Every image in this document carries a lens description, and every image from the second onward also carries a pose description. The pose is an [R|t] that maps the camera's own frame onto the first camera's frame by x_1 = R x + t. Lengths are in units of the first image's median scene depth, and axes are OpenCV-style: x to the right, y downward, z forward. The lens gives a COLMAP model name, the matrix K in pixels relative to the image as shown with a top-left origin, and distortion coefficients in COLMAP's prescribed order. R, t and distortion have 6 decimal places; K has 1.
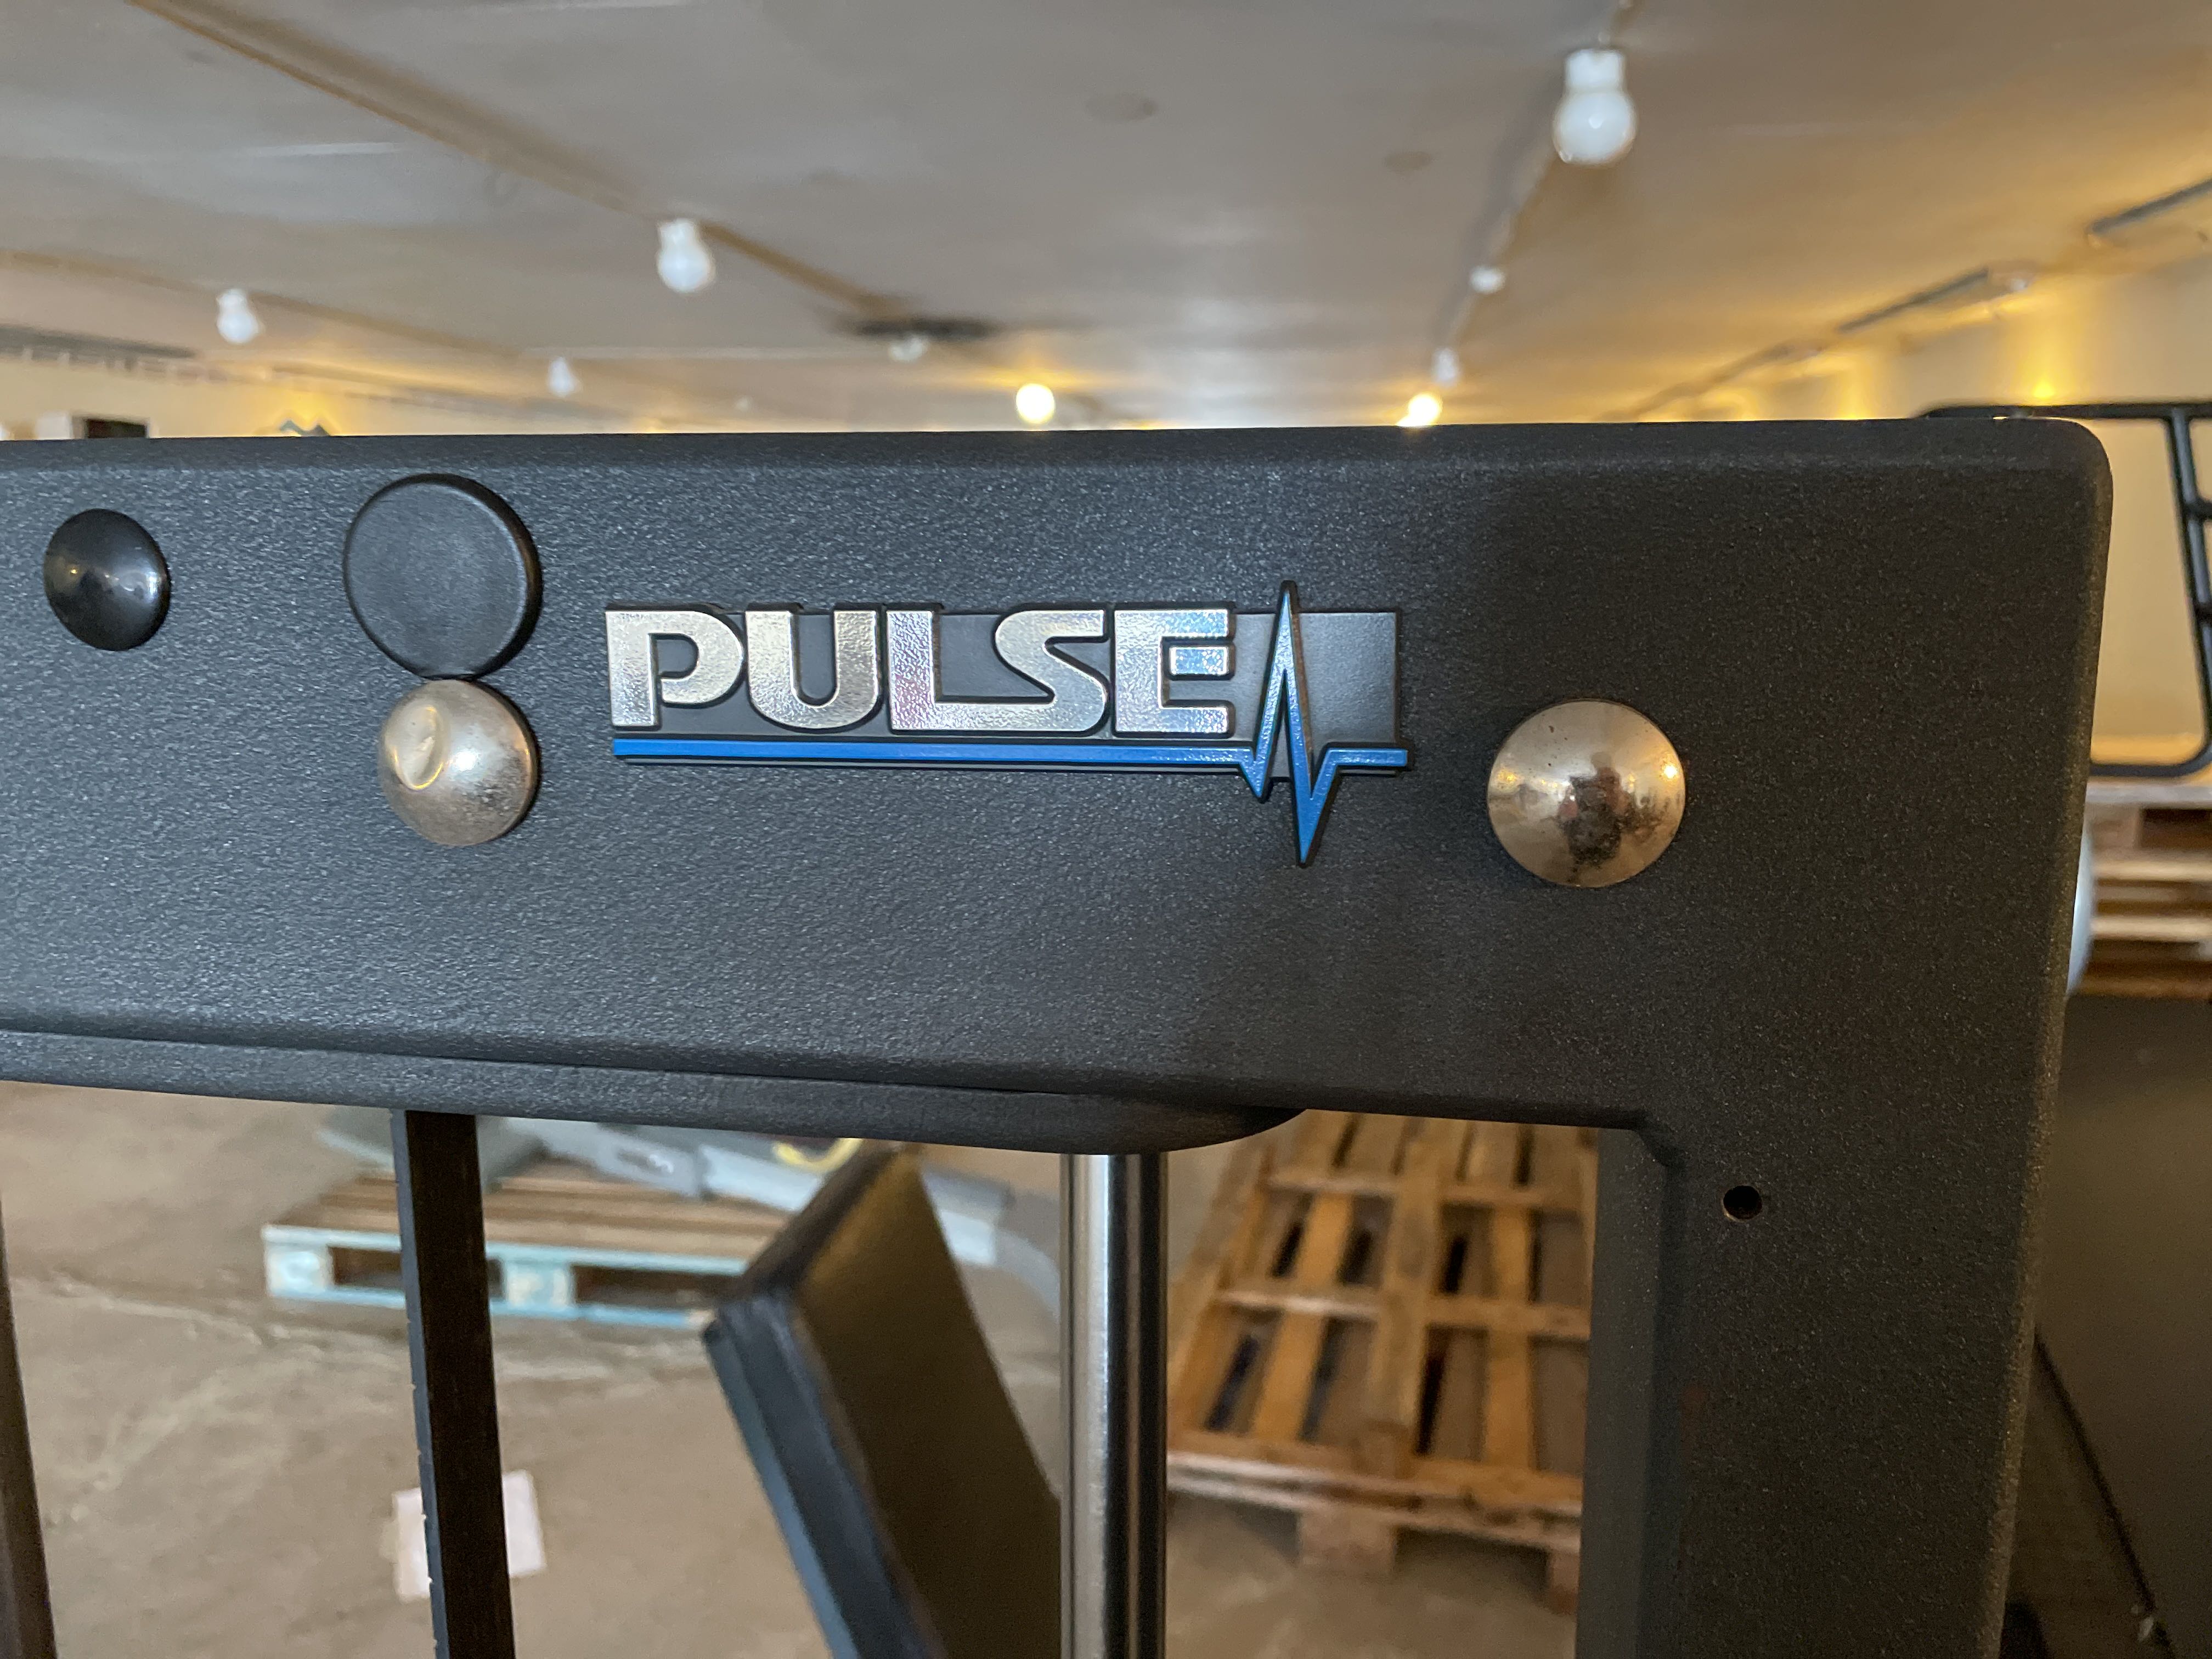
lens RADIAL K [[1689.6, 0, 1106.0], [0, 1689.6, 829.5], [0, 0, 1]] dist [0.098288, -0.148073]
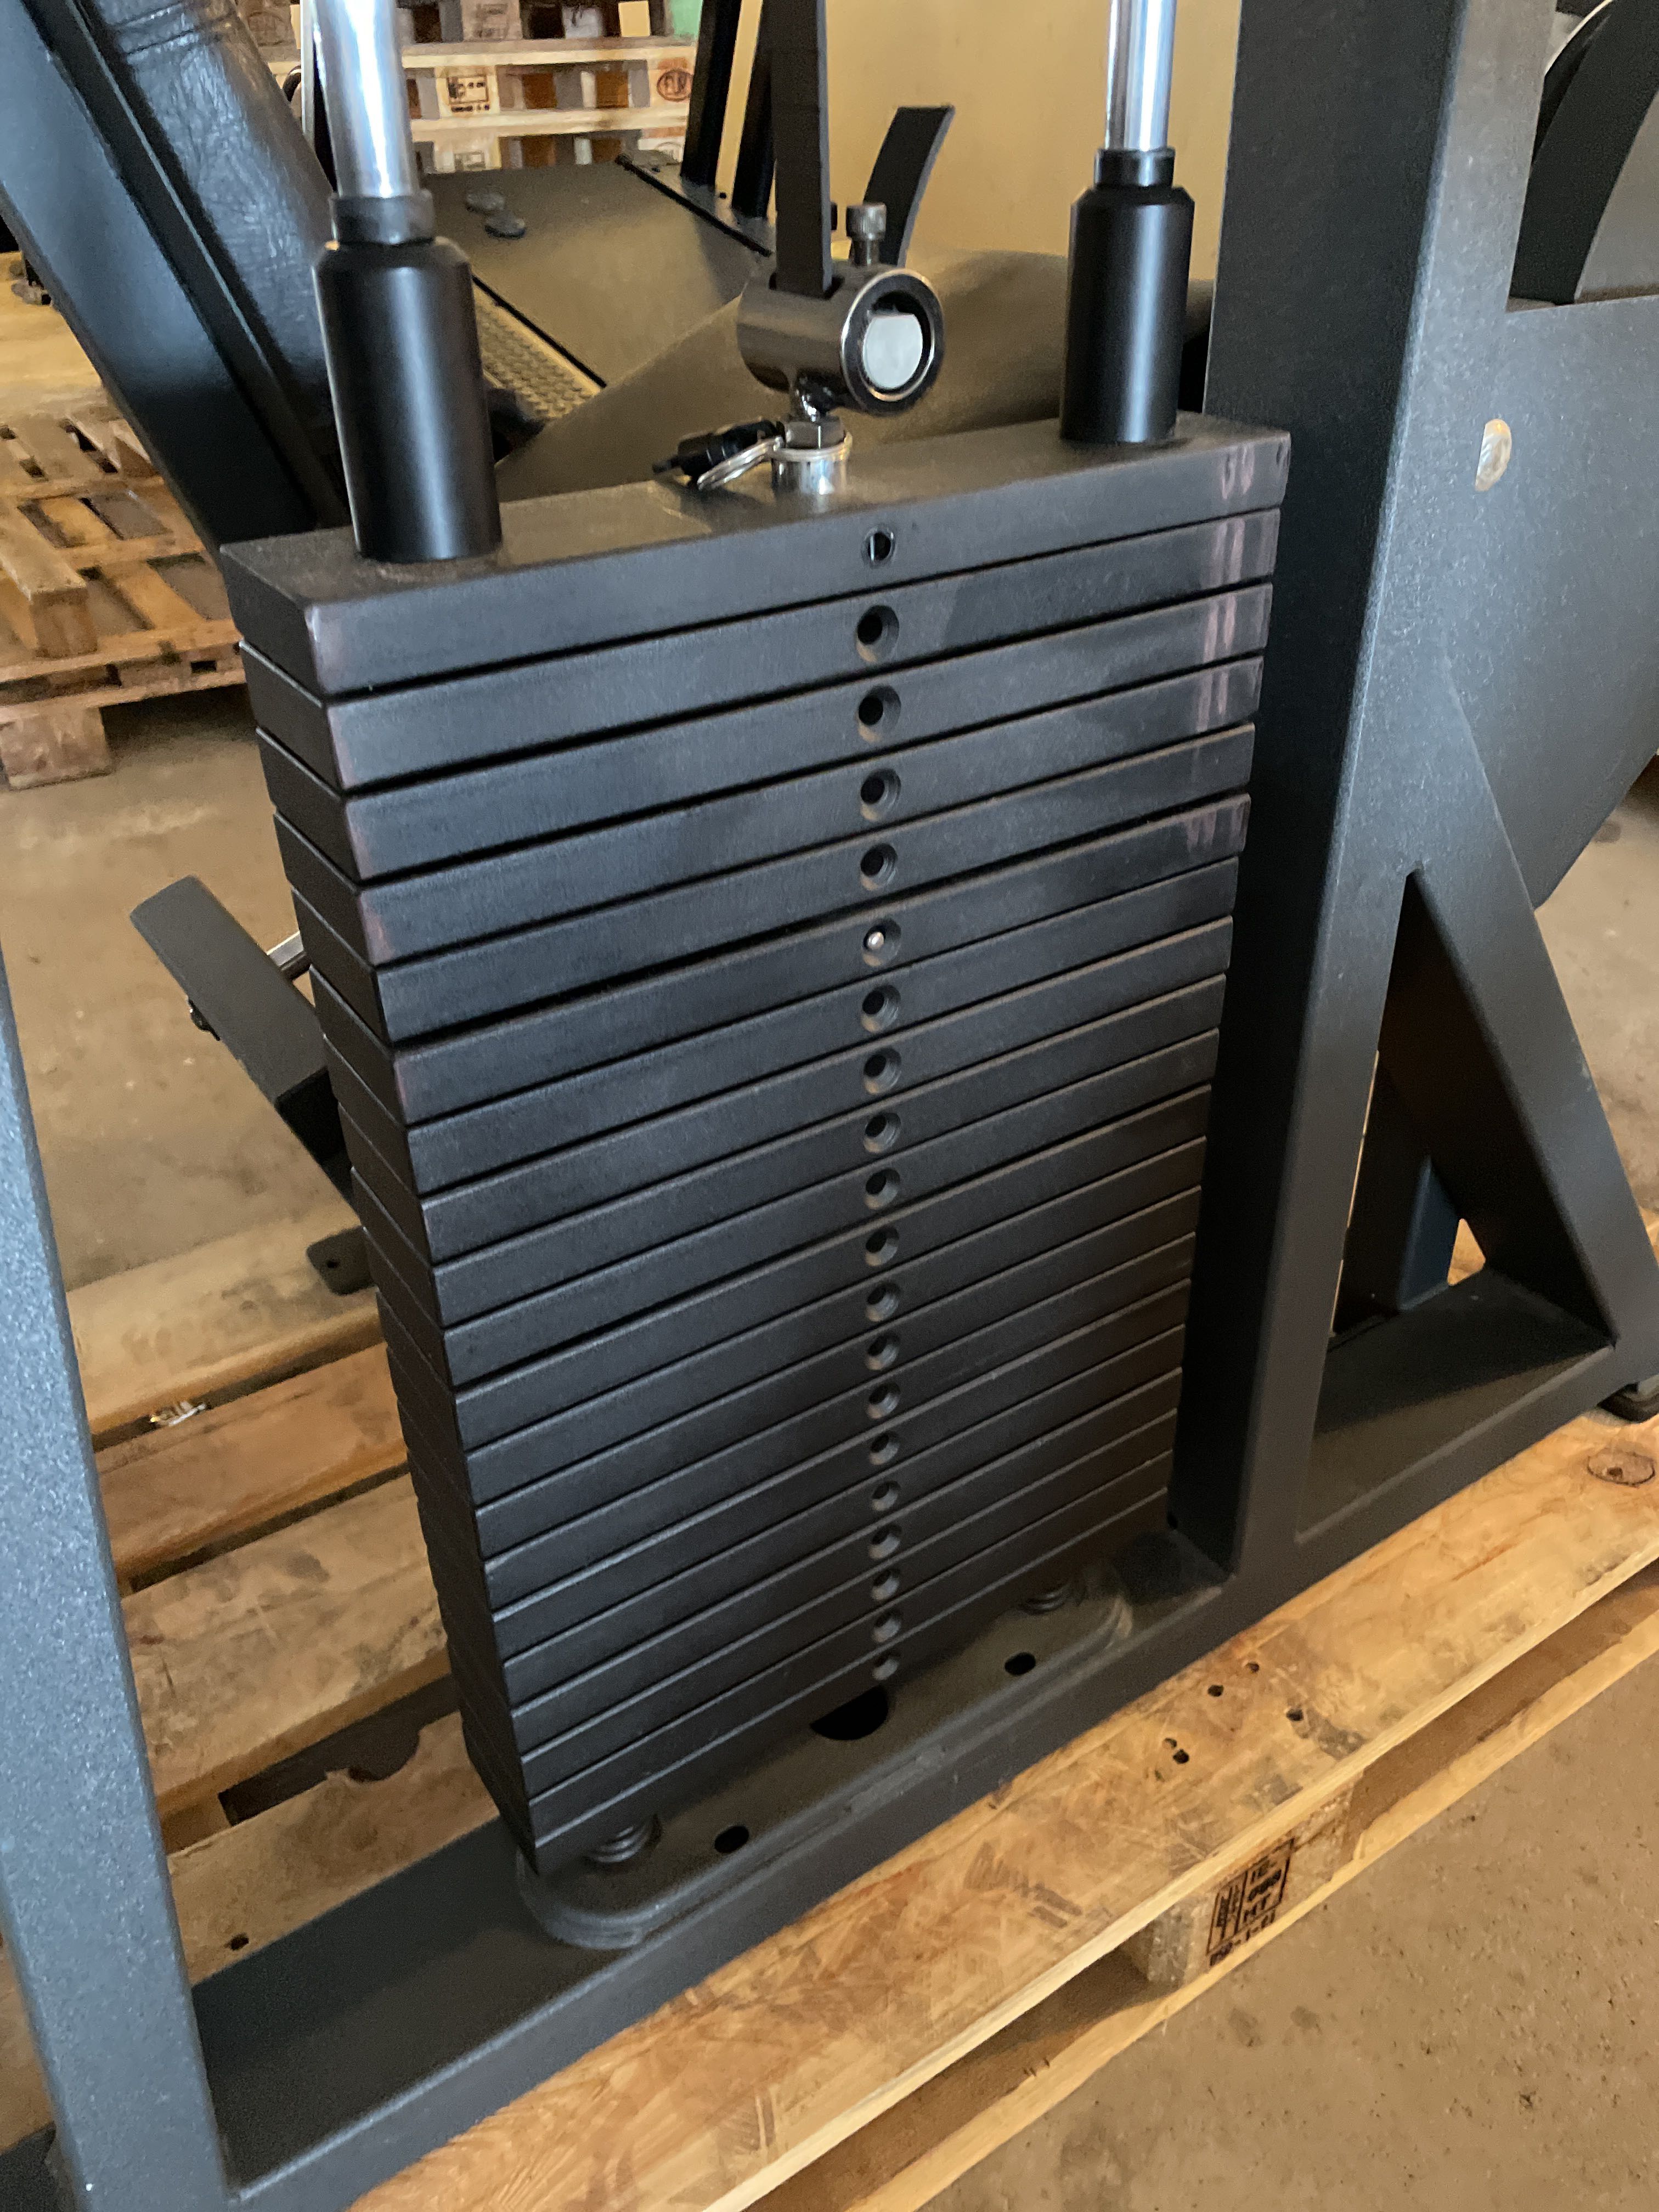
lens RADIAL K [[1689.6, 0, 817.1], [0, 1689.6, 1085.8], [0, 0, 1]] dist [0.098288, -0.148073]
pose [[0.712864, -0.371377, 0.594898, -0.194671], [0.135801, 0.905320, 0.402434, 0.267838], [-0.688028, -0.206093, 0.695804, 0.015383]]
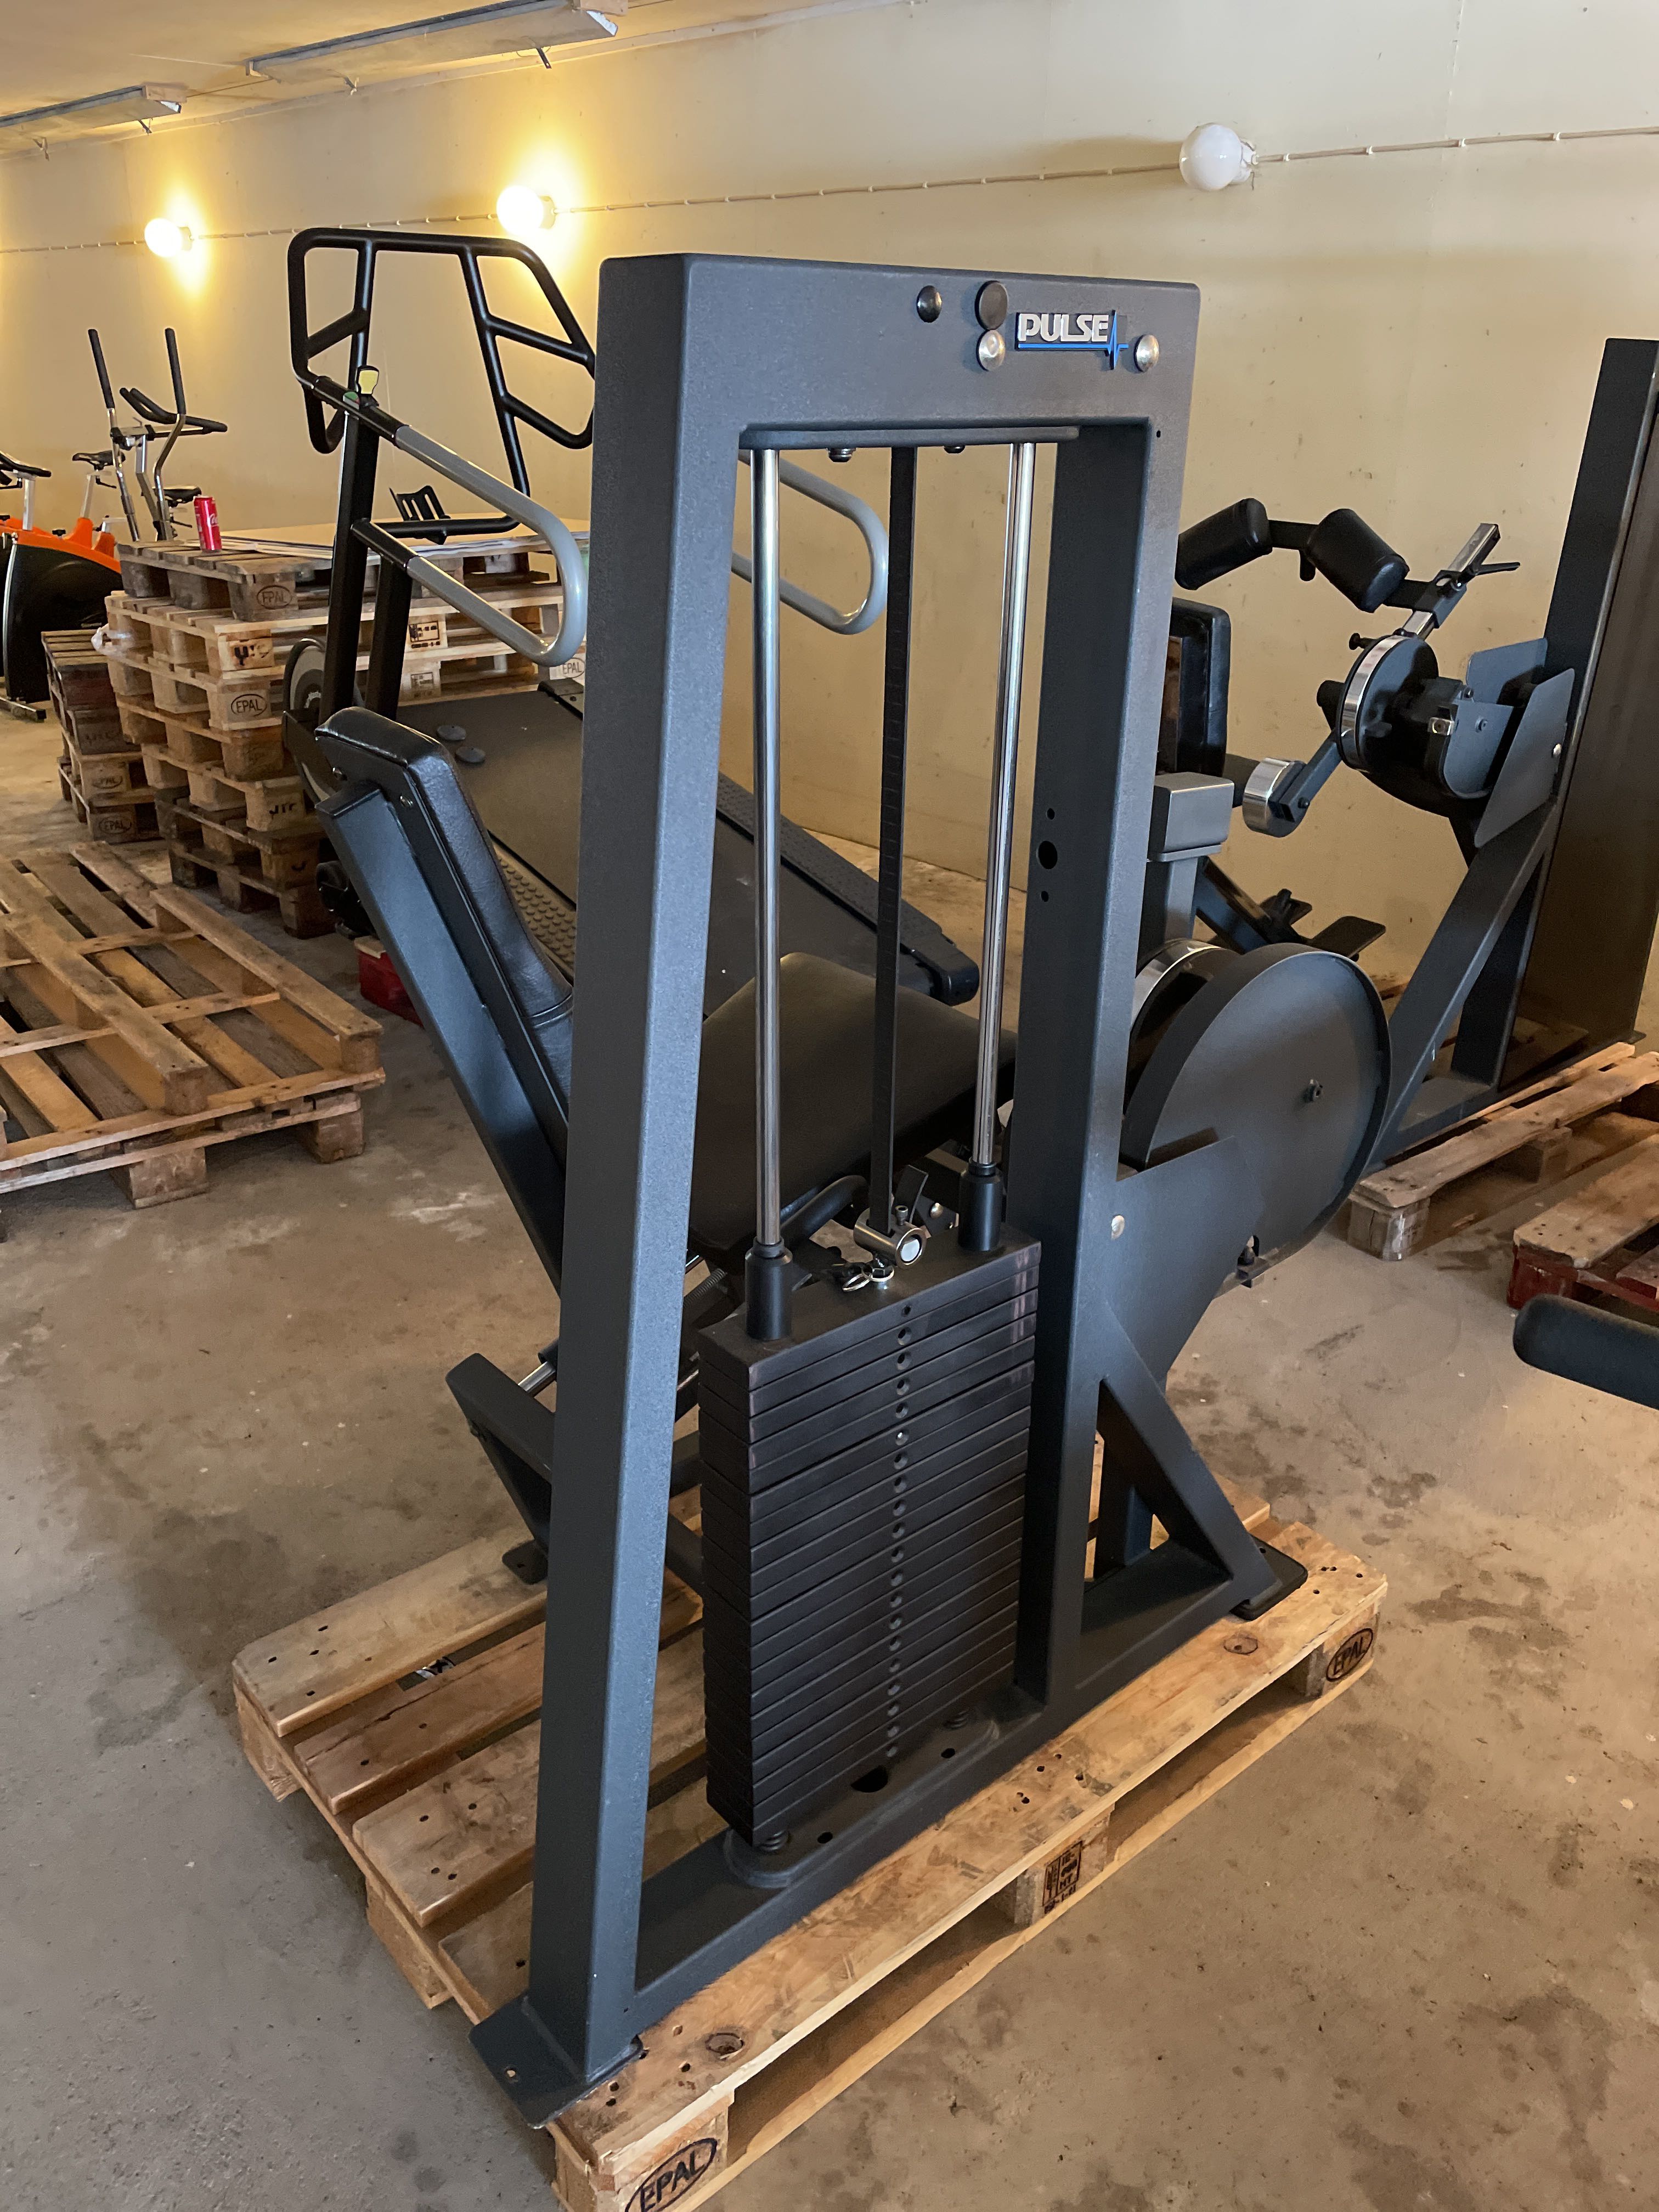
lens RADIAL K [[1689.6, 0, 817.1], [0, 1689.6, 1085.8], [0, 0, 1]] dist [0.098288, -0.148073]
pose [[0.627778, -0.291996, 0.721549, -0.464692], [0.117450, 0.951894, 0.283025, 0.049325], [-0.769480, -0.092931, 0.631874, -0.175326]]
